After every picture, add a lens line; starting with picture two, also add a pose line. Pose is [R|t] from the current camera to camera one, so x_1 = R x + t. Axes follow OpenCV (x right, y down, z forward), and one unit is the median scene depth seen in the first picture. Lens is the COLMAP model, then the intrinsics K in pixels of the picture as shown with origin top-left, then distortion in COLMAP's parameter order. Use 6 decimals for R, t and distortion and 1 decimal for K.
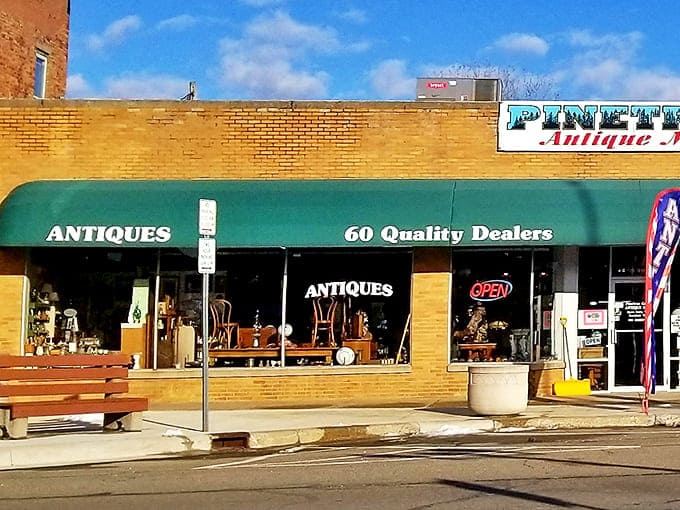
lens RADIAL K [[730.8, 0, 340.0], [0, 730.8, 255.0], [0, 0, 1]] dist [0.012465, 0.027323]
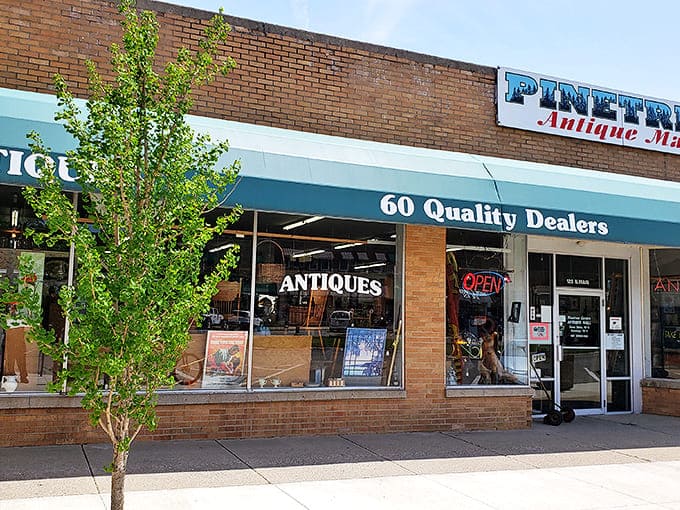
lens RADIAL K [[730.8, 0, 340.0], [0, 730.8, 255.0], [0, 0, 1]] dist [0.012465, 0.027323]
pose [[0.962012, 0.065798, 0.264961, -0.153899], [-0.065023, 0.997815, -0.011702, 0.022474], [-0.265152, -0.005971, 0.964188, 0.246970]]
